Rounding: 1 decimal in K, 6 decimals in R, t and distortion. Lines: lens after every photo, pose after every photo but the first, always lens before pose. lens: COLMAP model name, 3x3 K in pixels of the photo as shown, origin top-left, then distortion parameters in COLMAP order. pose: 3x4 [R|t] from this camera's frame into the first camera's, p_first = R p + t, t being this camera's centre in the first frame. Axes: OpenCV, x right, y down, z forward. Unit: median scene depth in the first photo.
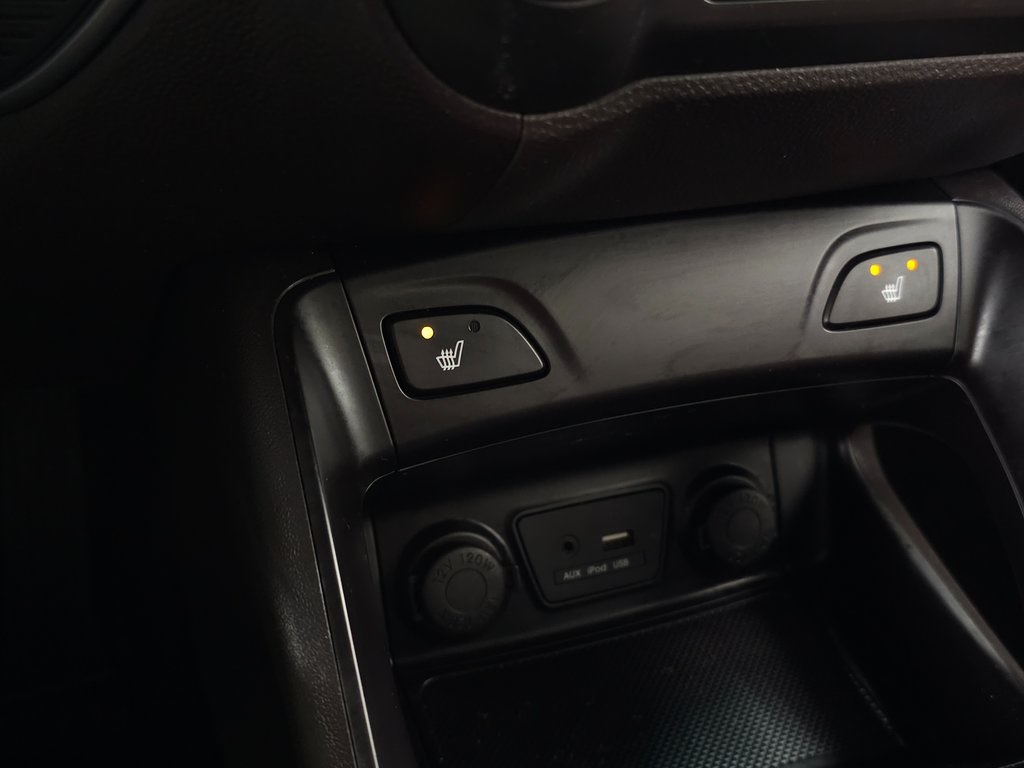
lens RADIAL K [[1062.3, 0, 526.9], [0, 1062.3, 367.4], [0, 0, 1]] dist [0.075818, 0.000000]
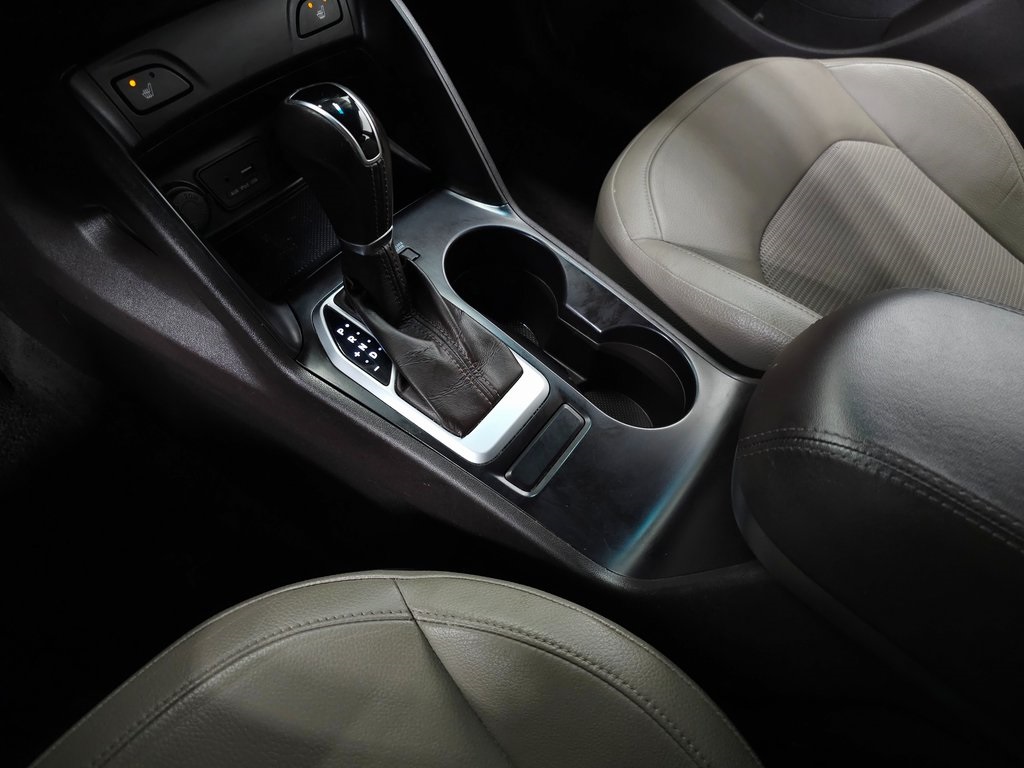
lens RADIAL K [[695.2, 0, 510.9], [0, 695.2, 384.9], [0, 0, 1]] dist [0.046677, -0.058676]
pose [[0.835631, -0.423028, 0.350383, -0.204919], [0.249844, 0.860794, 0.443410, 0.055124], [-0.489182, -0.282986, 0.824997, -0.746352]]
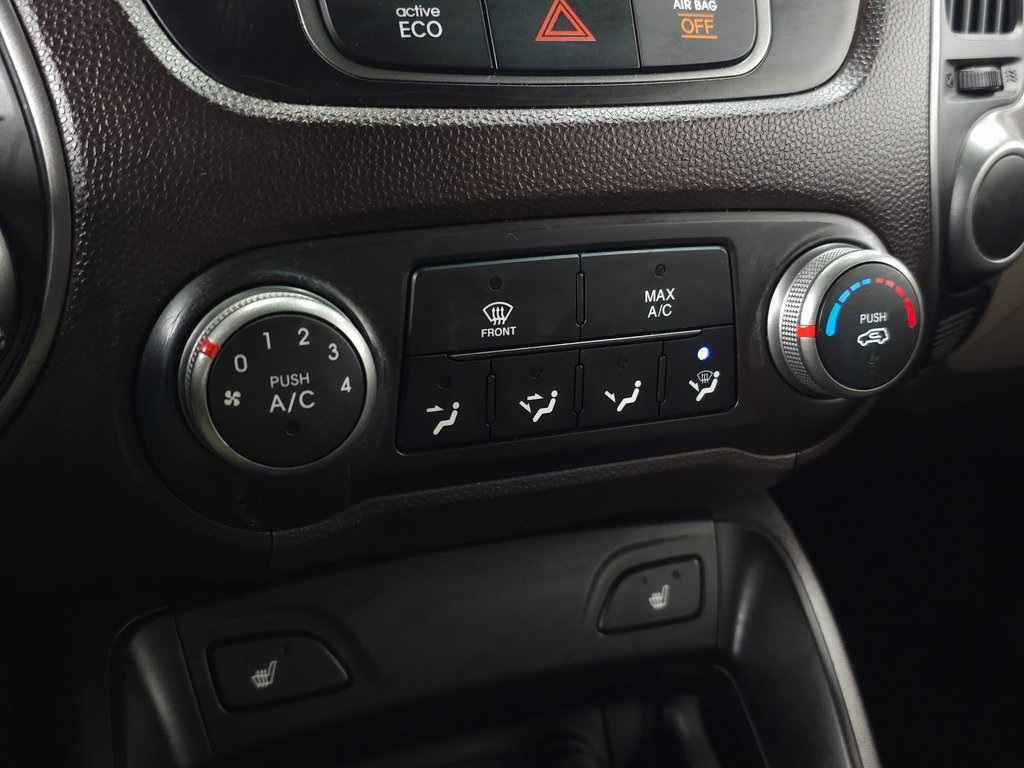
lens RADIAL K [[1062.3, 0, 518.6], [0, 1062.3, 371.3], [0, 0, 1]] dist [0.075818, 0.000000]
pose [[0.999981, -0.005436, -0.002824, 0.212729], [0.004940, 0.988204, -0.153062, -0.157170], [0.003623, 0.153045, 0.988213, -0.240478]]
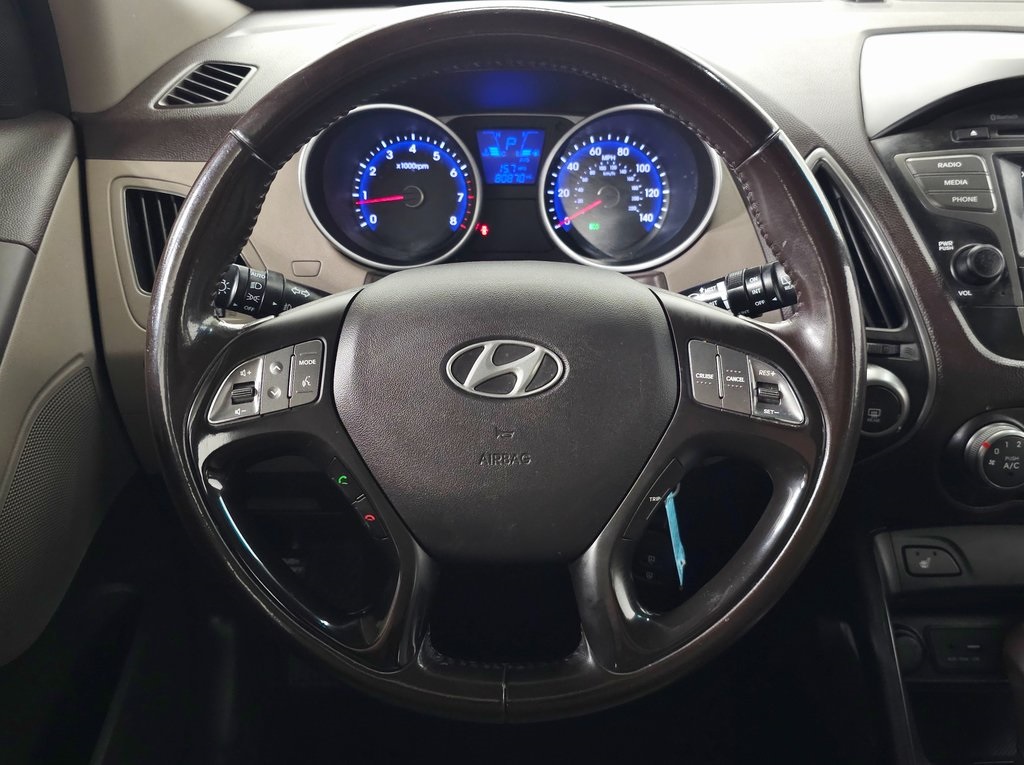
lens RADIAL K [[896.2, 0, 504.6], [0, 896.2, 373.7], [0, 0, 1]] dist [0.051545, -0.081450]
pose [[0.927848, 0.099649, -0.359399, -0.289127], [-0.146977, 0.983358, -0.106794, -0.082810], [0.342776, 0.151912, 0.927053, -1.666727]]
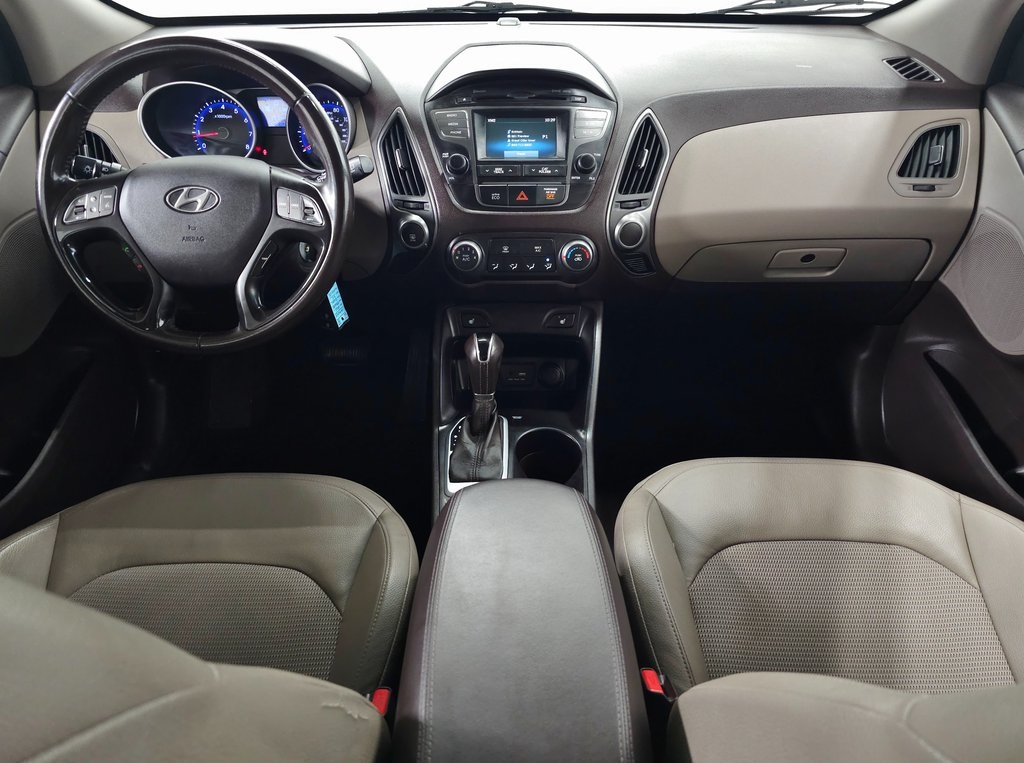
lens RADIAL K [[695.2, 0, 507.3], [0, 695.2, 373.9], [0, 0, 1]] dist [0.046677, -0.058676]
pose [[0.932192, 0.136120, -0.335394, 1.379629], [-0.149367, 0.988684, -0.013892, 0.287774], [0.329708, 0.063047, 0.941976, -2.412715]]
